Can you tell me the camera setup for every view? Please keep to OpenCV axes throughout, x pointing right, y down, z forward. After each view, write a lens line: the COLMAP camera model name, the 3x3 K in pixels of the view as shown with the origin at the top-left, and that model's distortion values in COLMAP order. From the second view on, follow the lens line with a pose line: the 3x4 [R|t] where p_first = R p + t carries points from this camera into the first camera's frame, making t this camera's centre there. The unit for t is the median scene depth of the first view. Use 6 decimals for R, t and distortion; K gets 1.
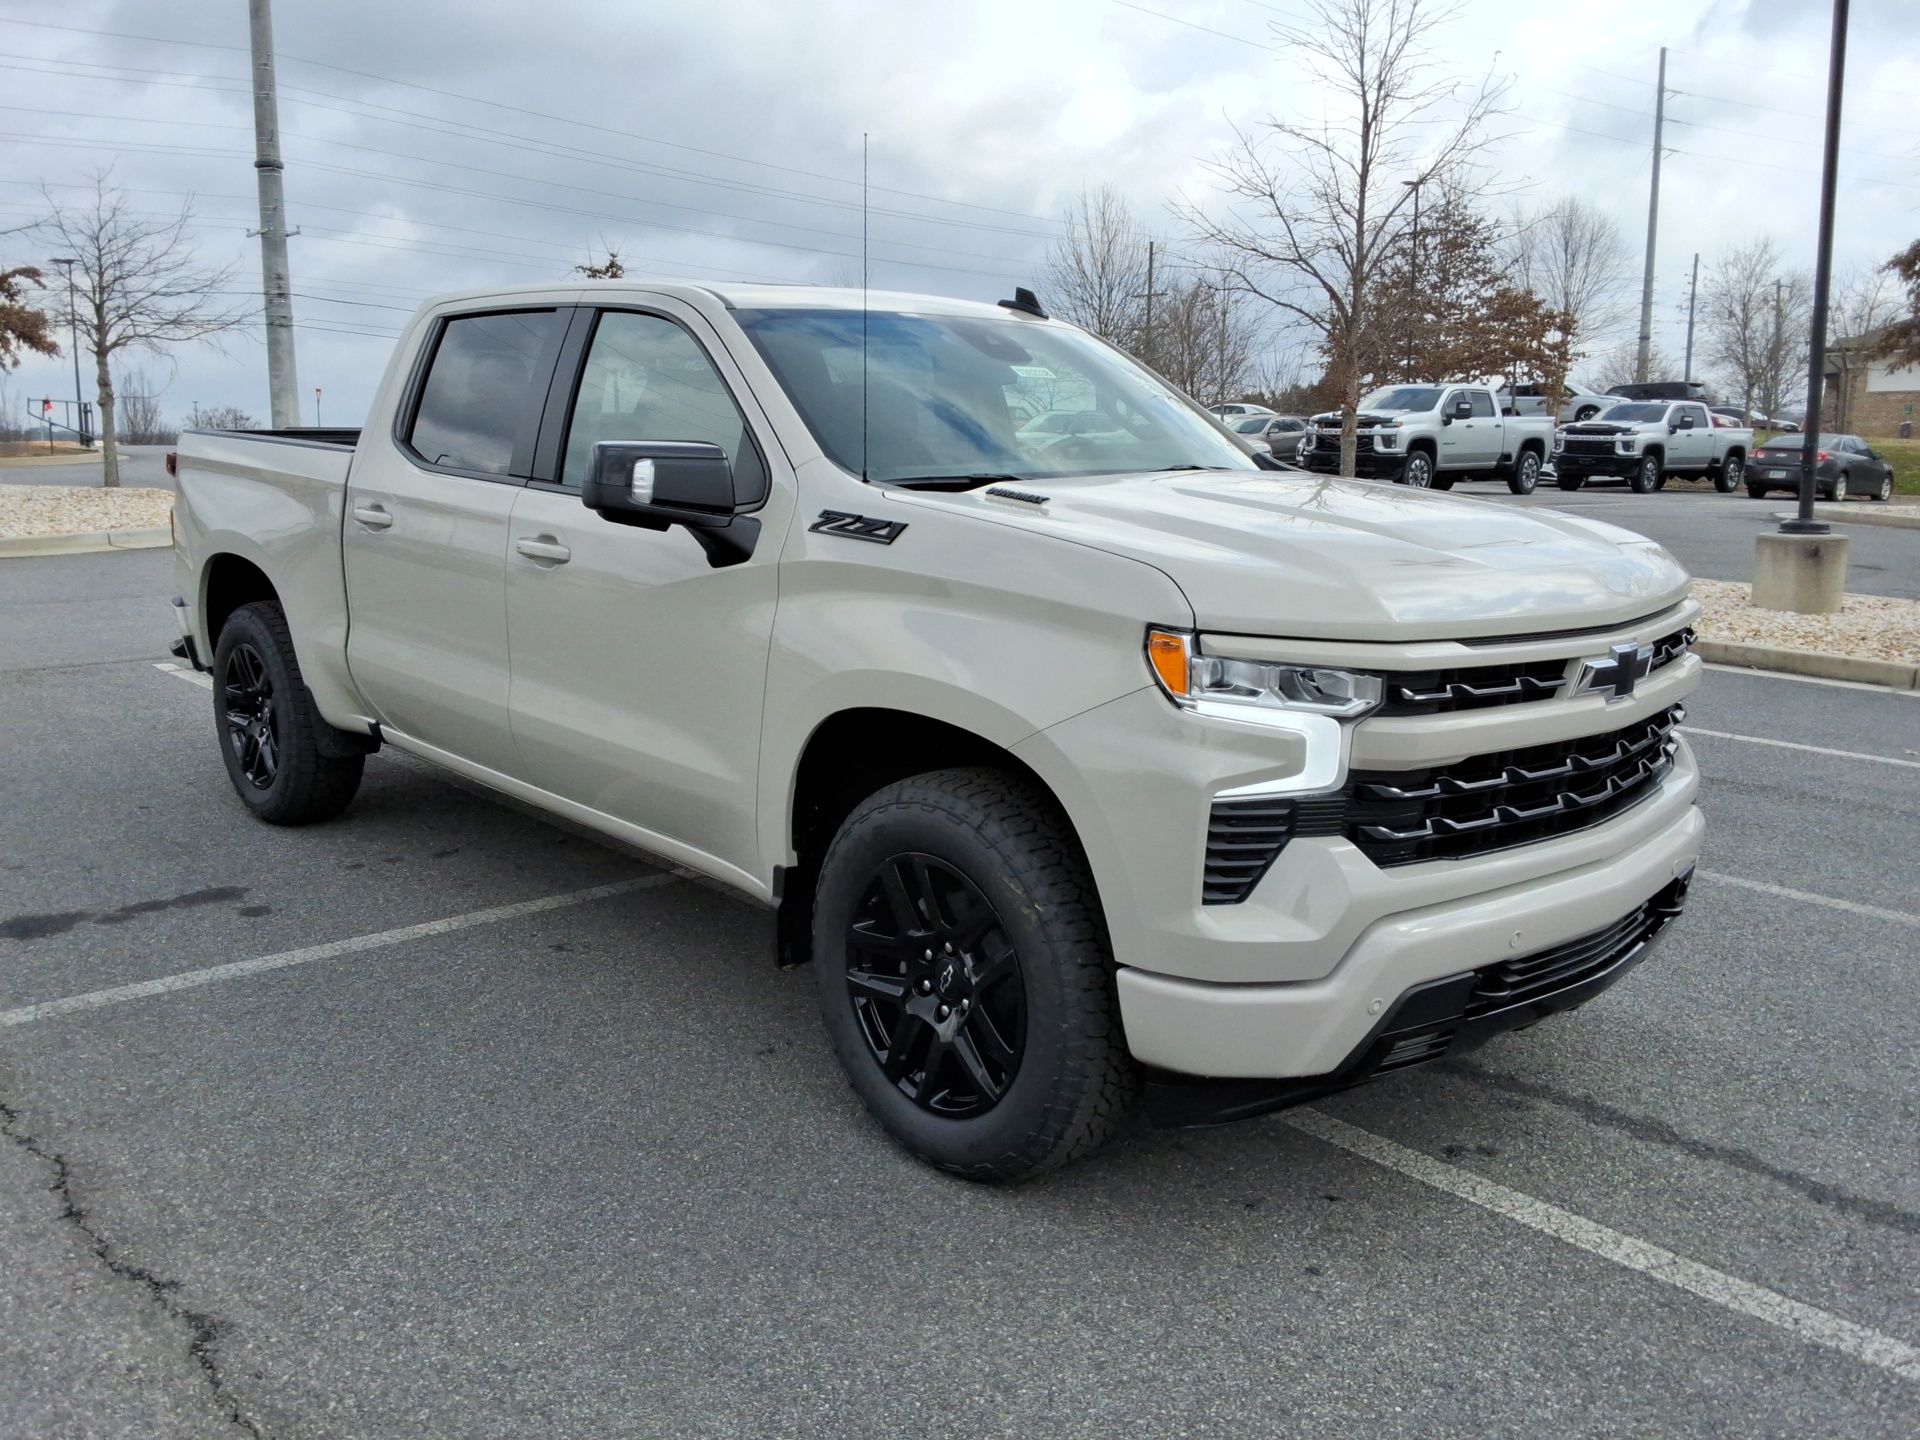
lens RADIAL K [[1536.7, 0, 978.6], [0, 1536.7, 705.5], [0, 0, 1]] dist [0.110684, -0.167074]
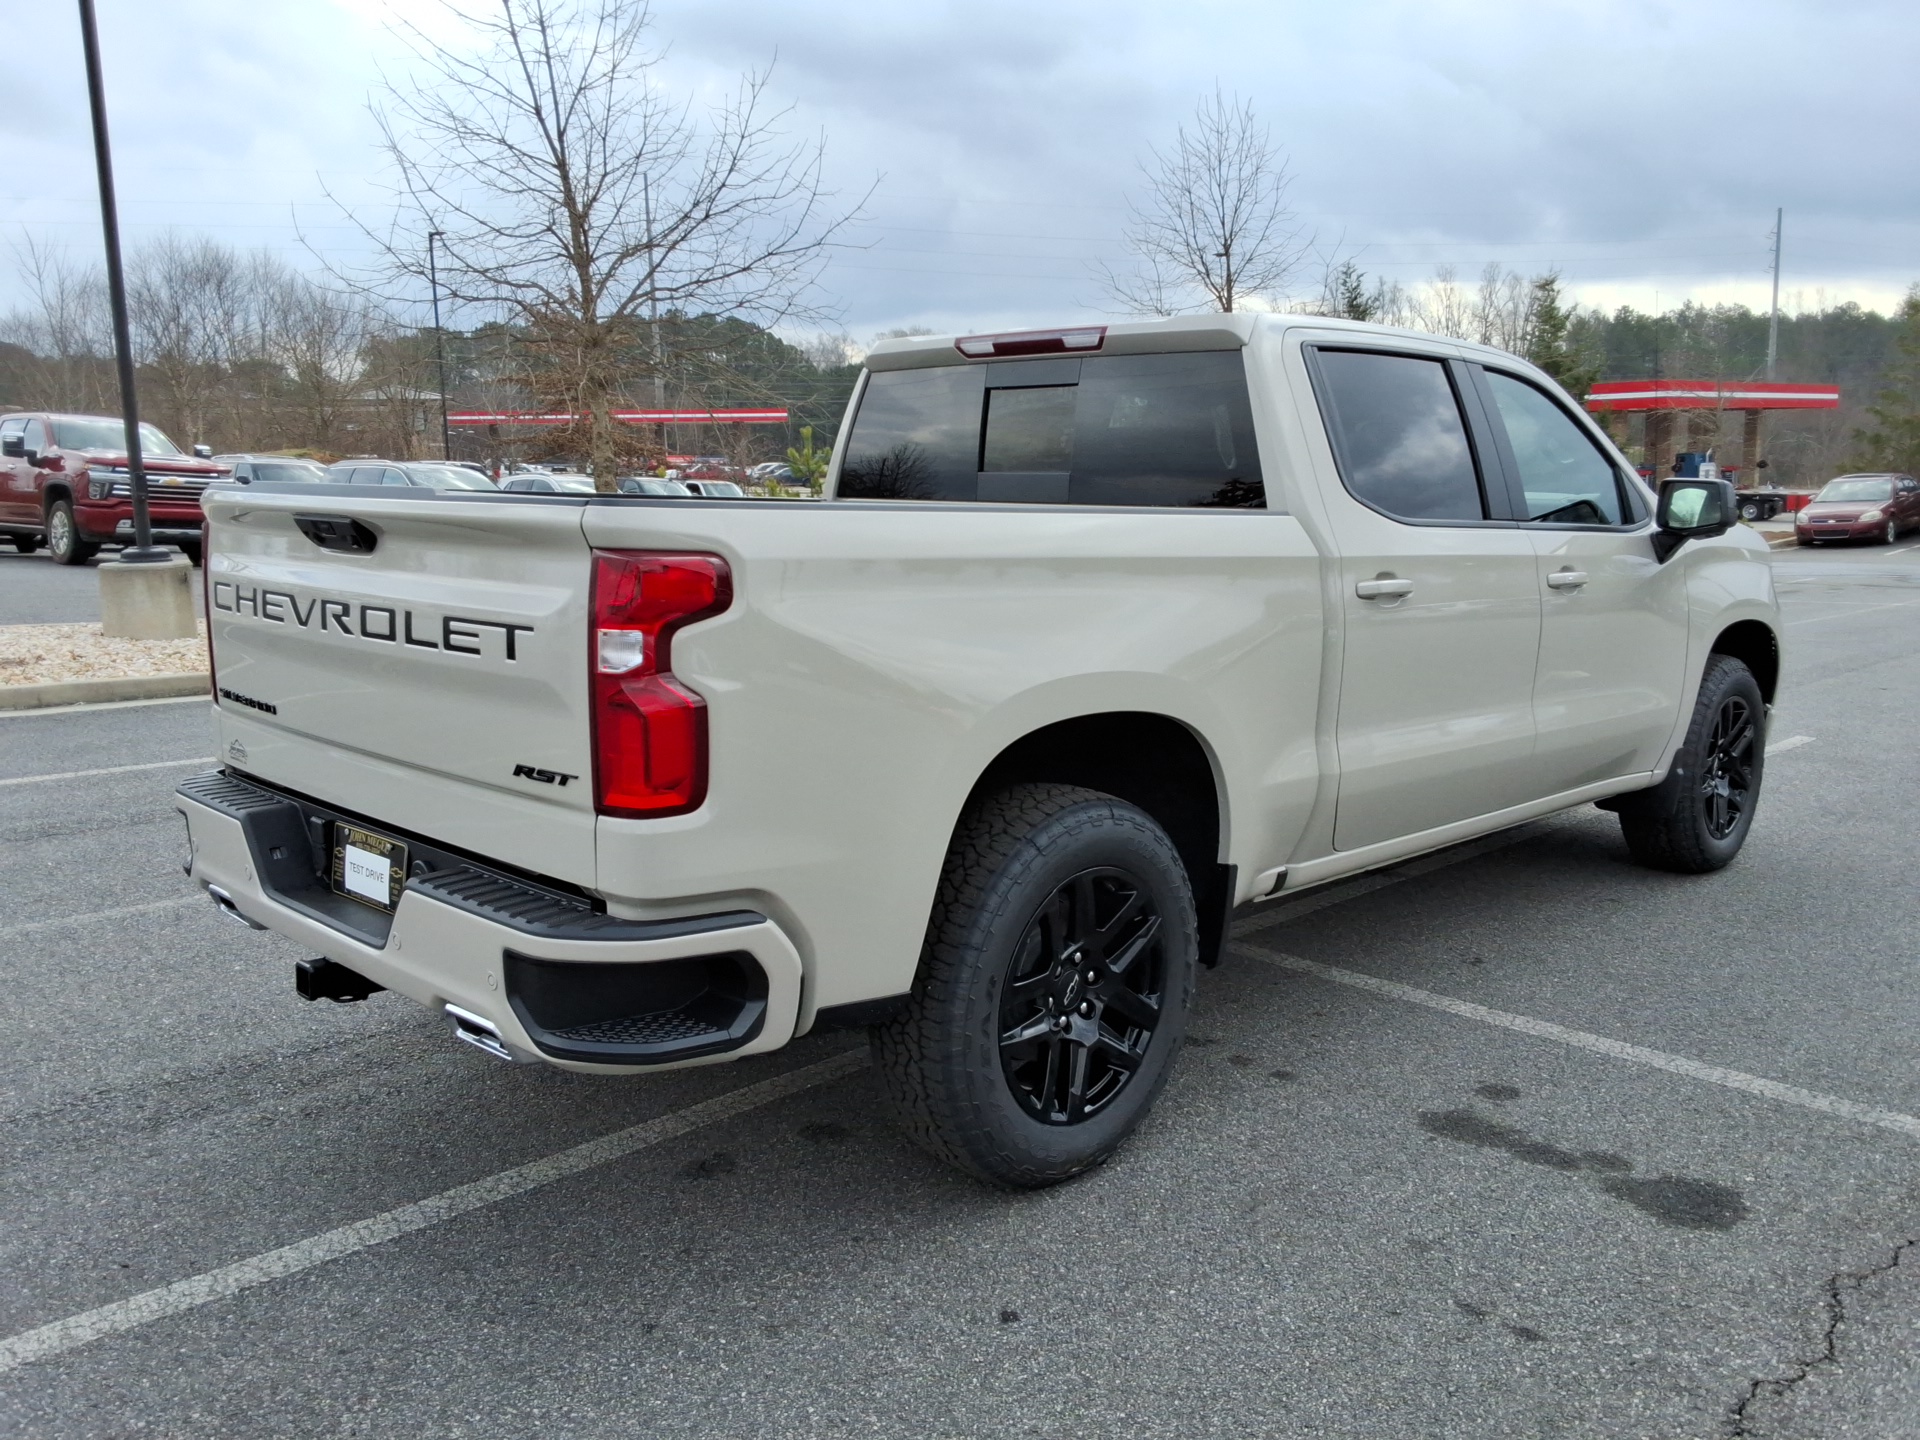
lens RADIAL K [[1536.7, 0, 963.7], [0, 1536.7, 713.5], [0, 0, 1]] dist [0.110684, -0.167074]
pose [[-0.026105, -0.167979, 0.985445, -1.619947], [0.173366, 0.970083, 0.169953, -0.316689], [-0.984511, 0.175279, 0.003798, 1.659216]]
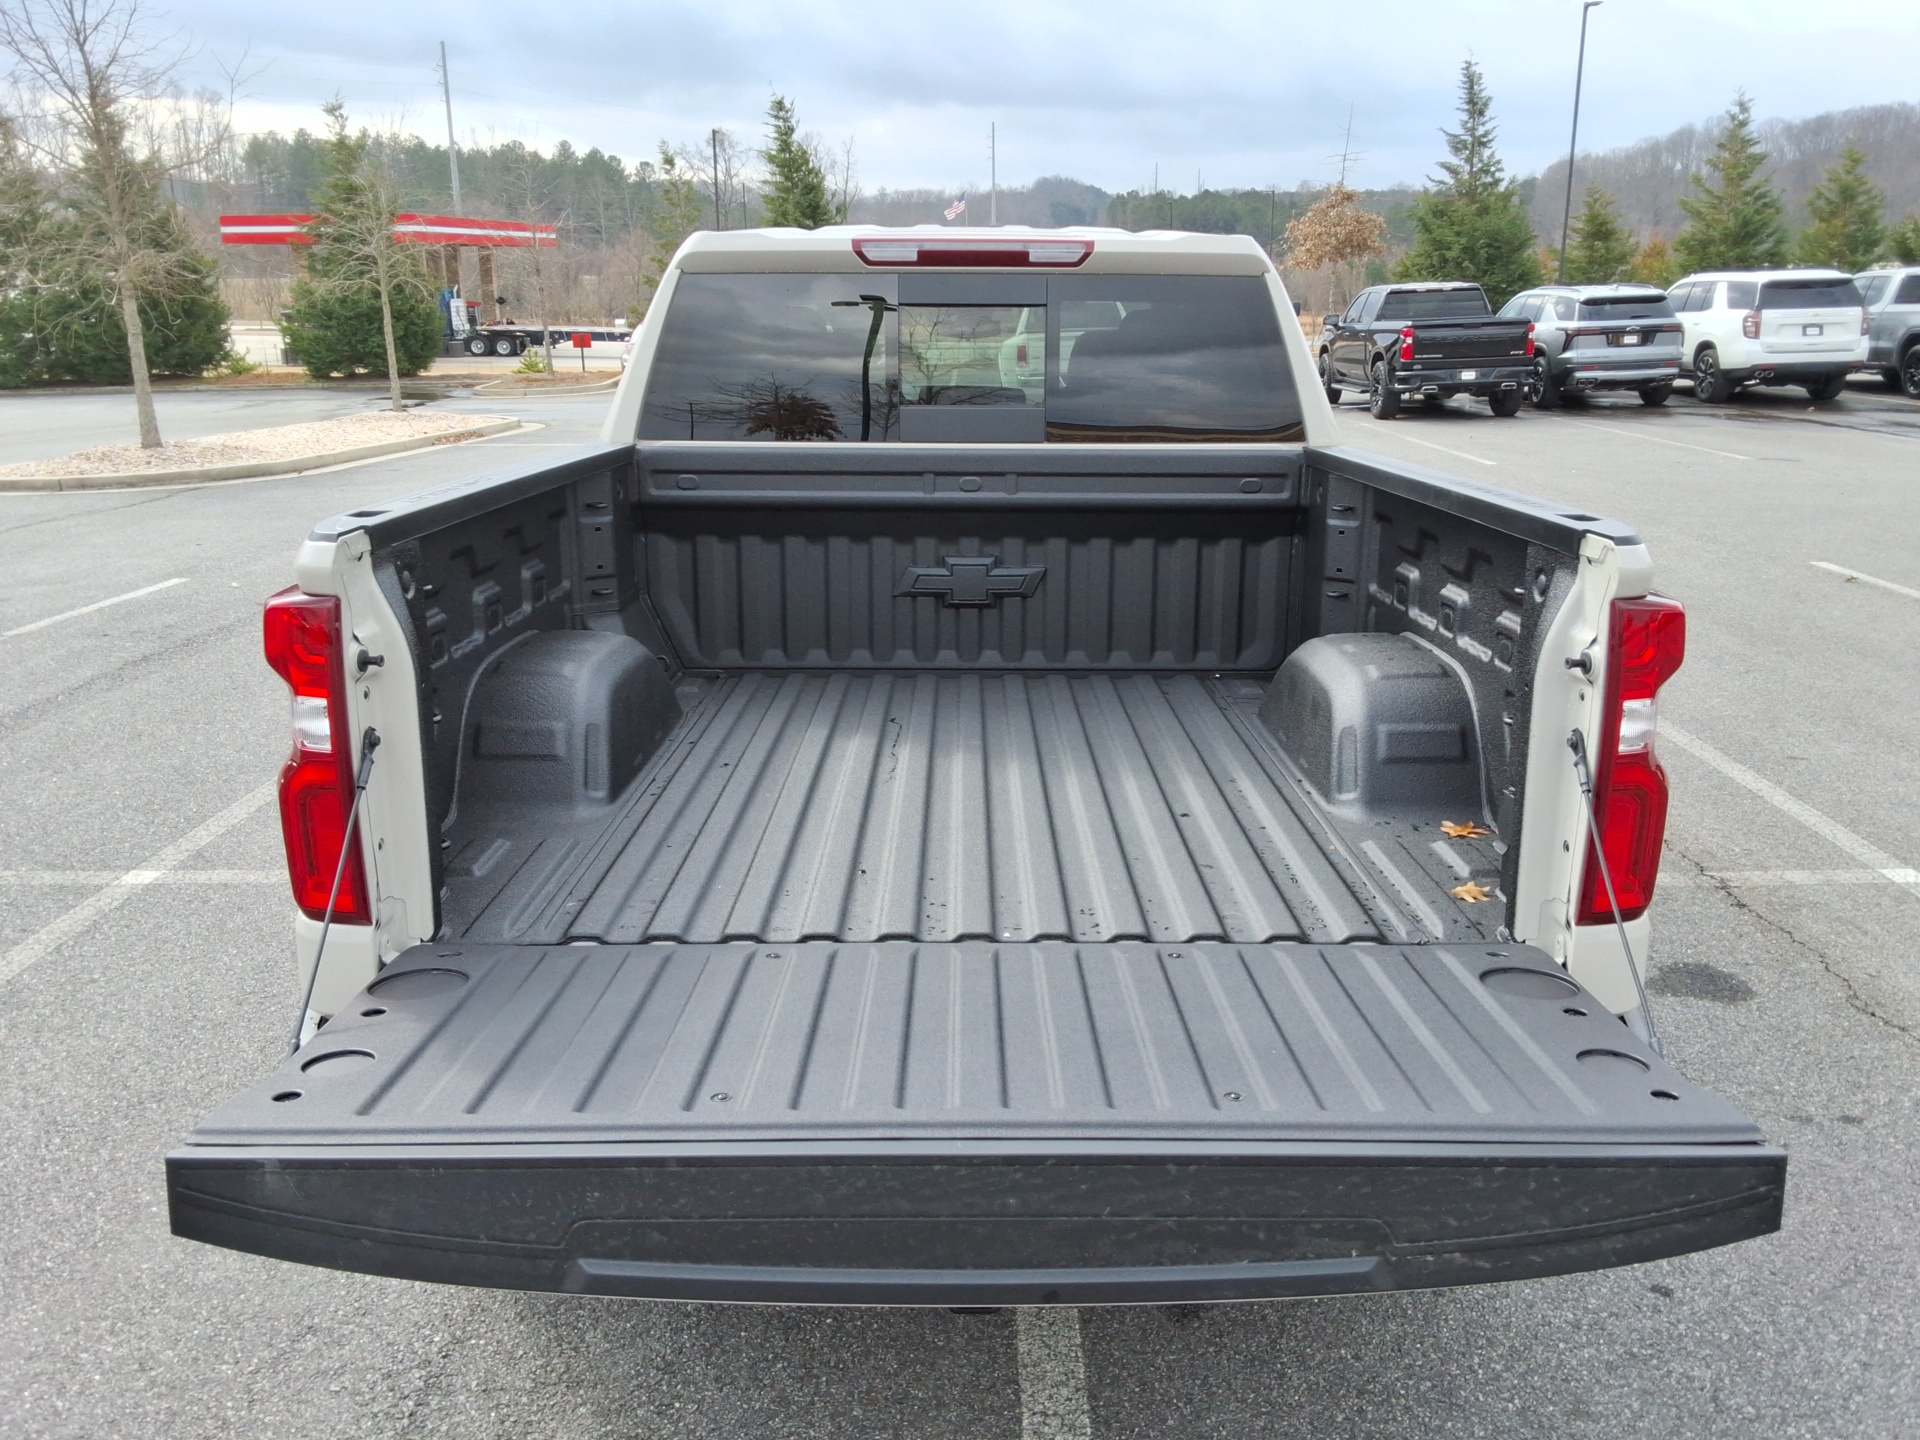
lens RADIAL K [[1536.7, 0, 980.1], [0, 1536.7, 720.9], [0, 0, 1]] dist [0.110684, -0.167074]
pose [[-0.725052, -0.192140, 0.661349, -1.124191], [0.110484, 0.915404, 0.387077, -0.497841], [-0.679774, 0.353719, -0.642487, 2.335045]]
